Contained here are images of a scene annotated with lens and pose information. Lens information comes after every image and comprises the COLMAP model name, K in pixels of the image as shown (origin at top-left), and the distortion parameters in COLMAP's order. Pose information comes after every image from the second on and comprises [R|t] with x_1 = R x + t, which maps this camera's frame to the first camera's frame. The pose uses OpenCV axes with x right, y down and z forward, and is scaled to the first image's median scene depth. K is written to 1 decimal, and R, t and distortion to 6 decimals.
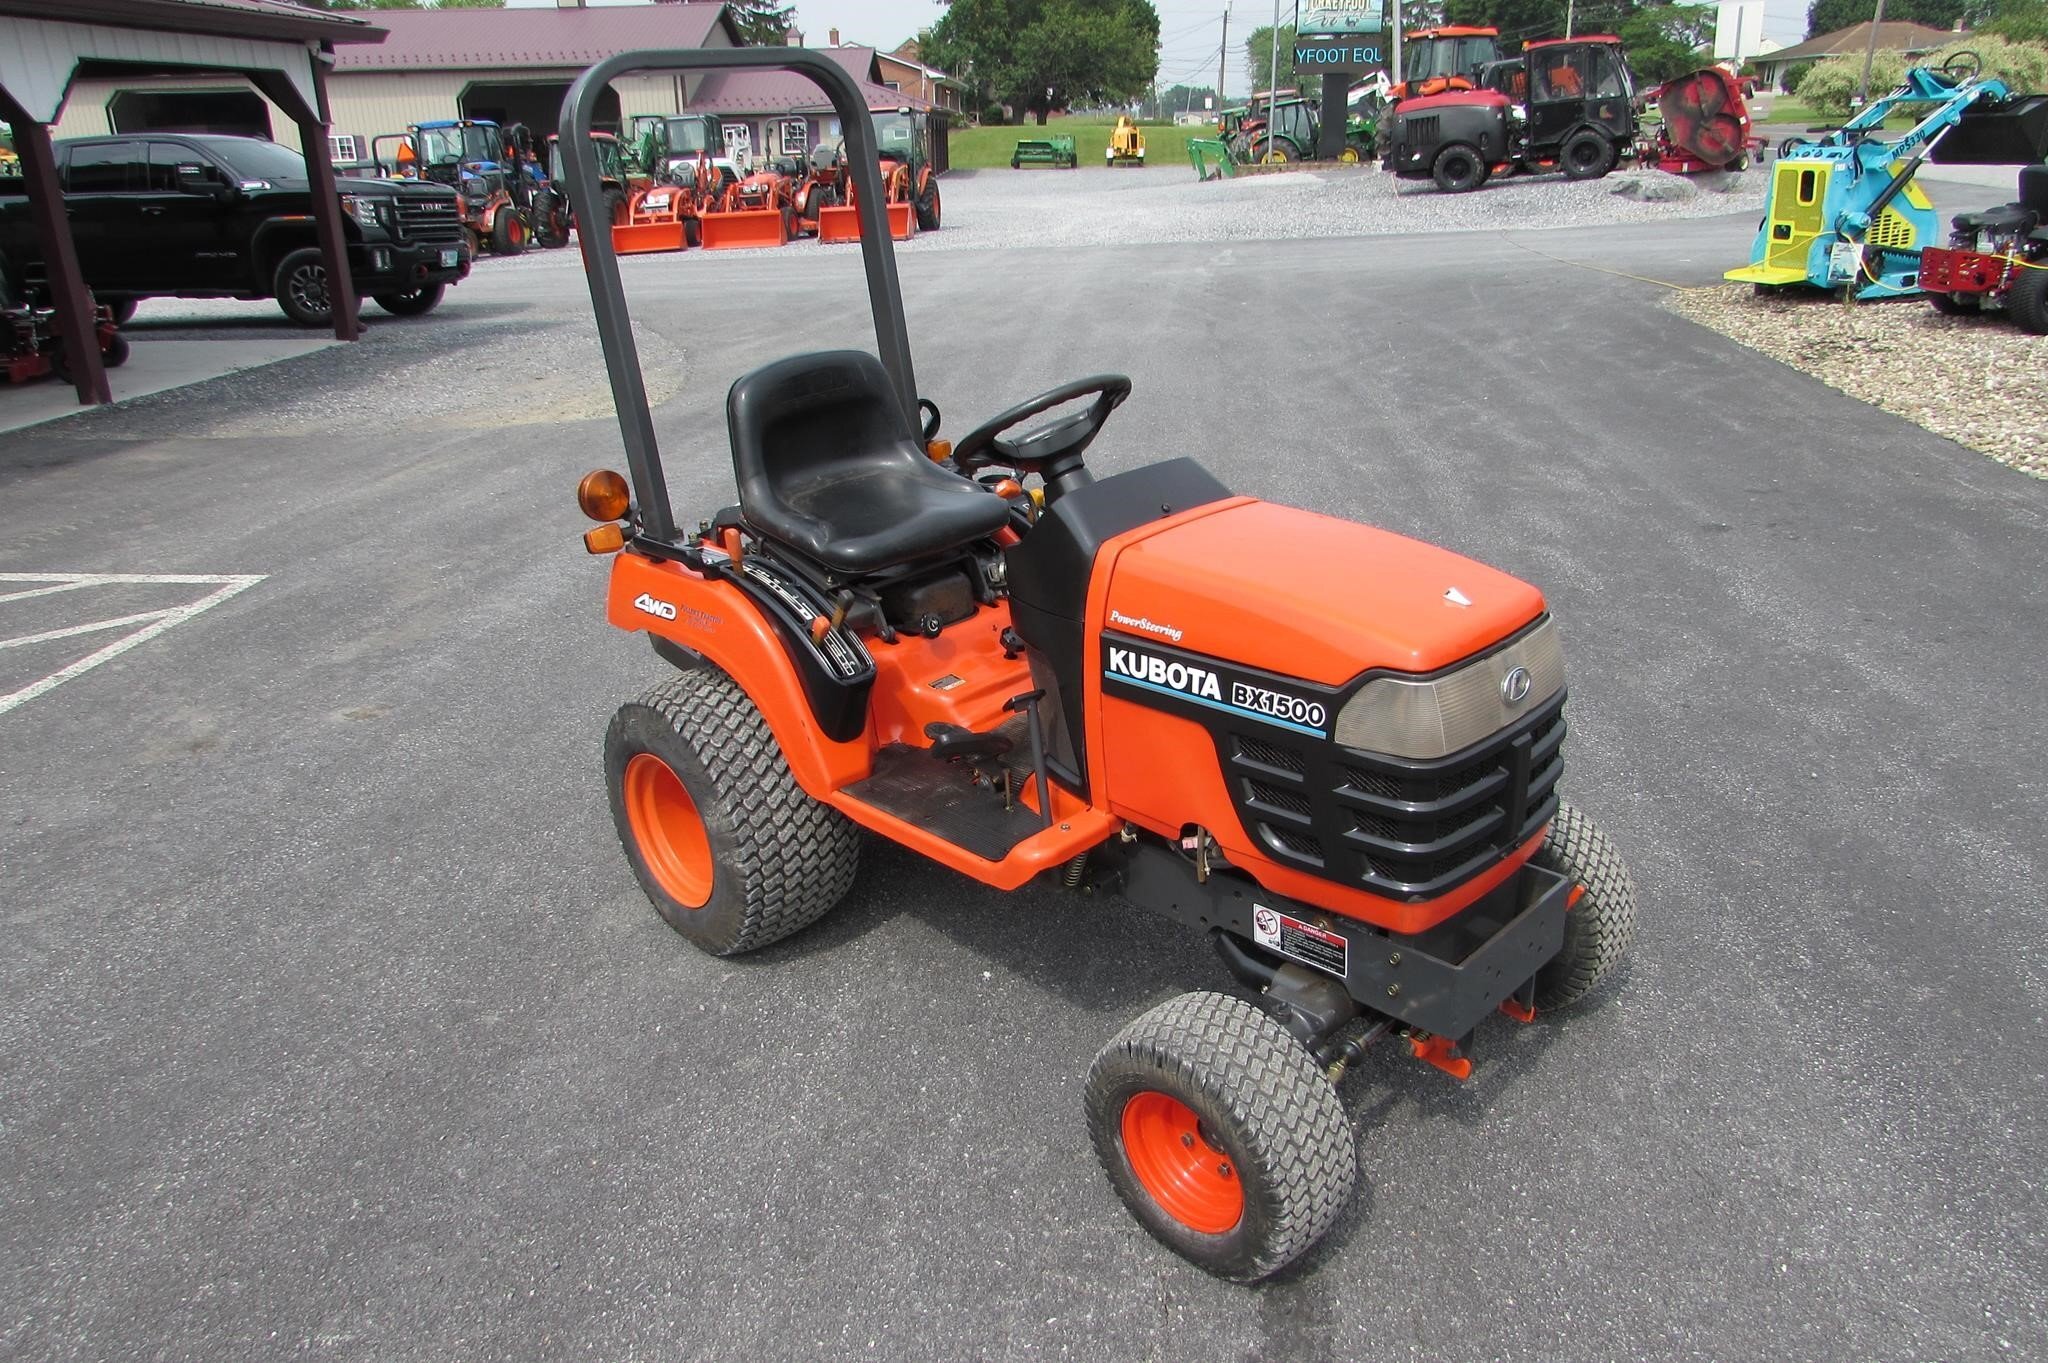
lens RADIAL K [[1432.4, 0, 1038.1], [0, 1432.4, 759.2], [0, 0, 1]] dist [-0.056458, 0.031953]
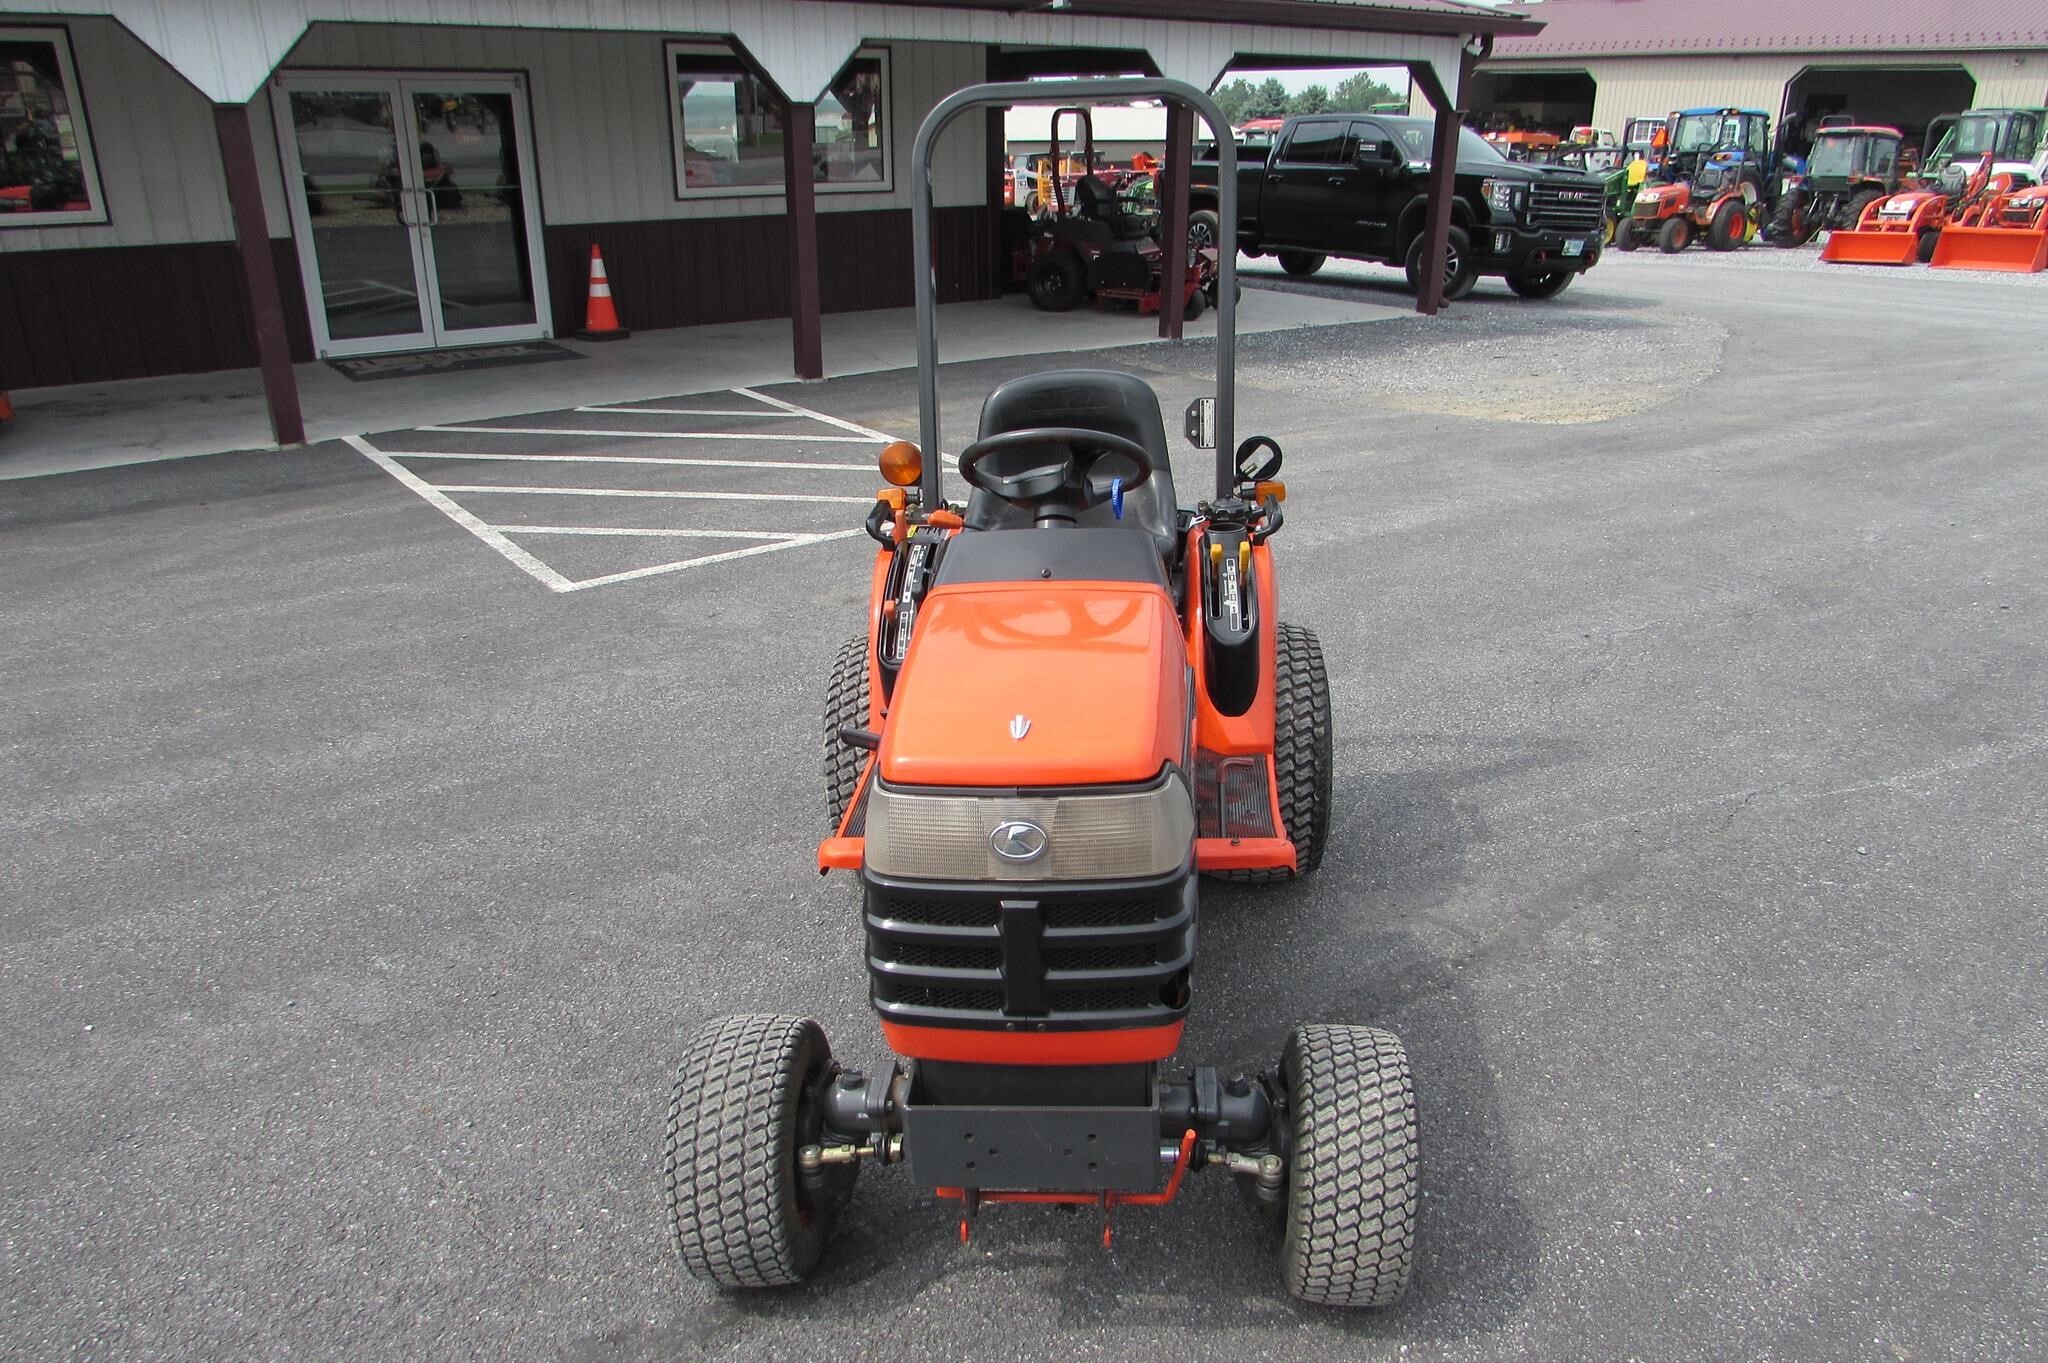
lens RADIAL K [[1432.4, 0, 1038.1], [0, 1432.4, 759.2], [0, 0, 1]] dist [-0.056458, 0.031953]
pose [[0.664616, 0.323513, -0.673517, 0.174677], [-0.315346, 0.938640, 0.139683, -0.042871], [0.677379, 0.119555, 0.725854, 0.068550]]
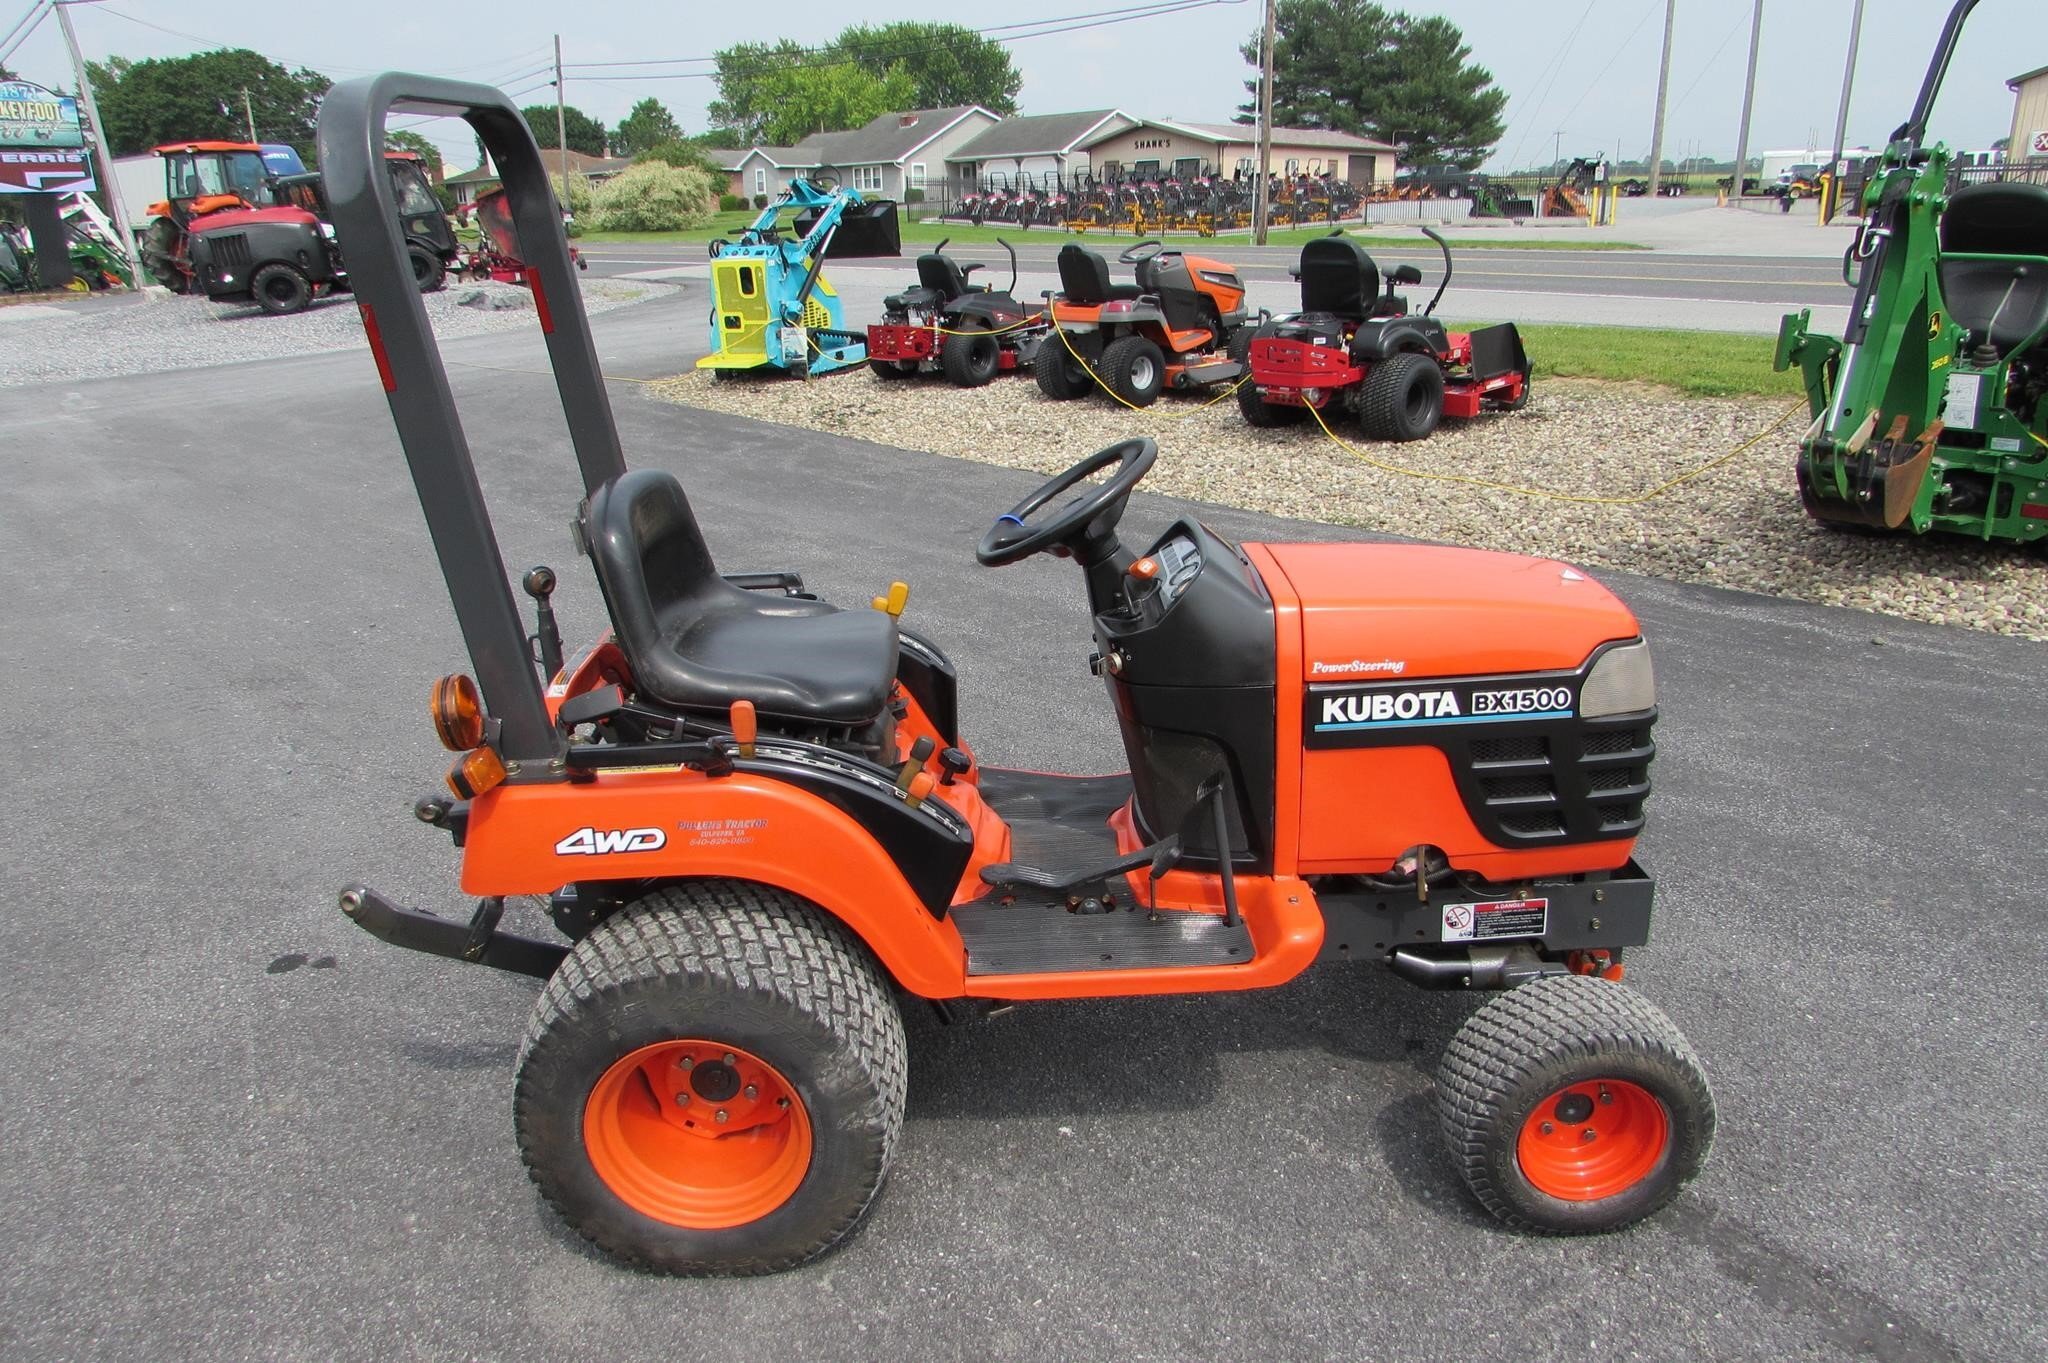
lens RADIAL K [[1437.1, 0, 1039.1], [0, 1437.1, 756.3], [0, 0, 1]] dist [-0.054305, 0.039129]
pose [[0.683512, -0.253334, 0.684568, -0.161518], [0.305677, 0.950988, 0.046721, -0.031075], [-0.662852, 0.177323, 0.727450, 0.090430]]
